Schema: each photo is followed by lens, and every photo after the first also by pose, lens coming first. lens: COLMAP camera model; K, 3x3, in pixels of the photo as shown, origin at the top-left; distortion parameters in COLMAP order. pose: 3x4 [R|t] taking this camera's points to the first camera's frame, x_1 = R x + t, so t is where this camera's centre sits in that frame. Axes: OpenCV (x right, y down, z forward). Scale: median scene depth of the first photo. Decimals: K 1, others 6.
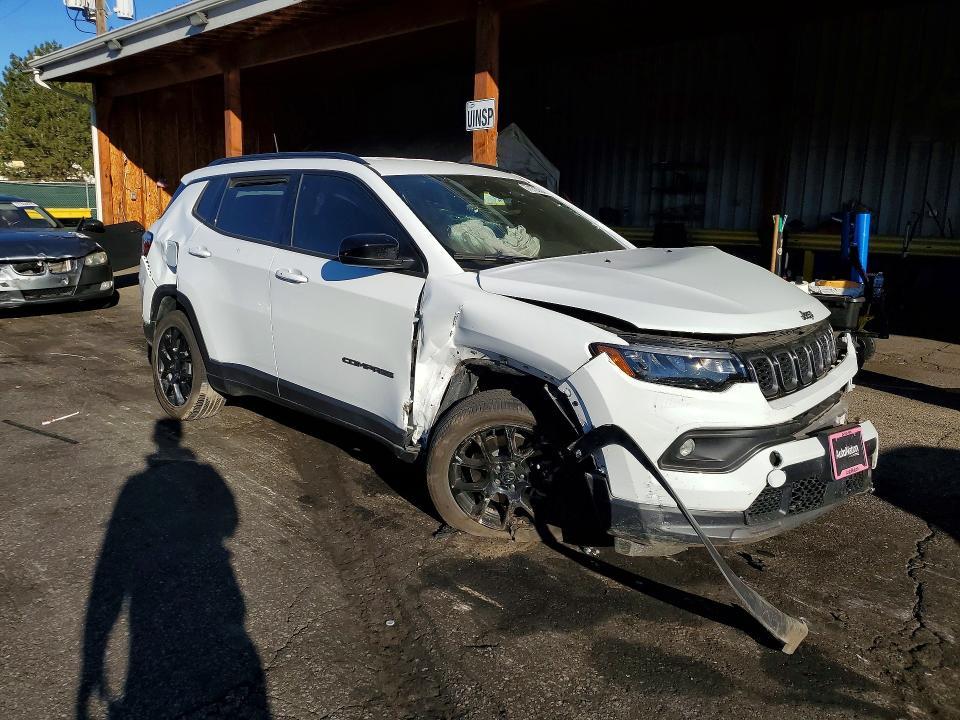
lens RADIAL K [[784.8, 0, 480.0], [0, 784.8, 360.0], [0, 0, 1]] dist [0.014317, 0.010306]
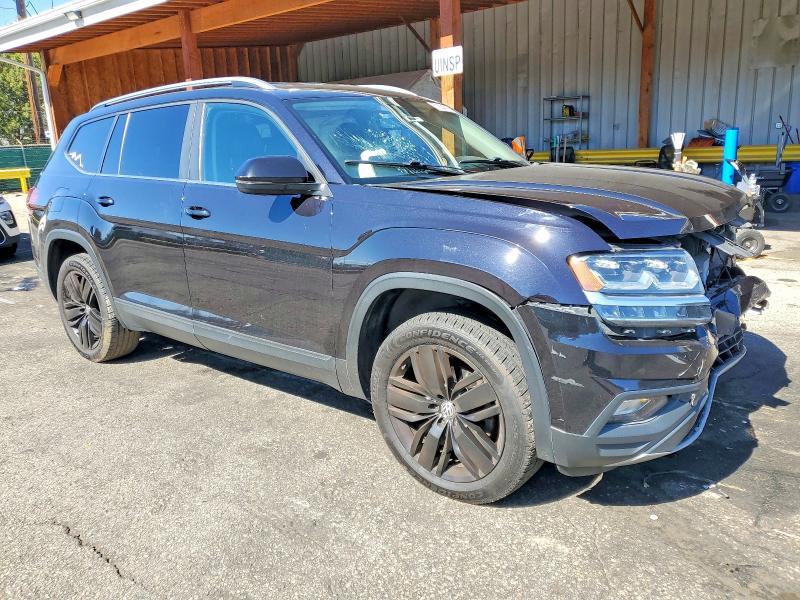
lens RADIAL K [[654.0, 0, 400.0], [0, 654.0, 300.0], [0, 0, 1]] dist [0.014317, 0.010306]
pose [[0.992854, -0.084274, 0.084489, -0.108007], [0.080570, 0.995671, 0.046345, -0.009793], [-0.088029, -0.039207, 0.995346, 0.025876]]
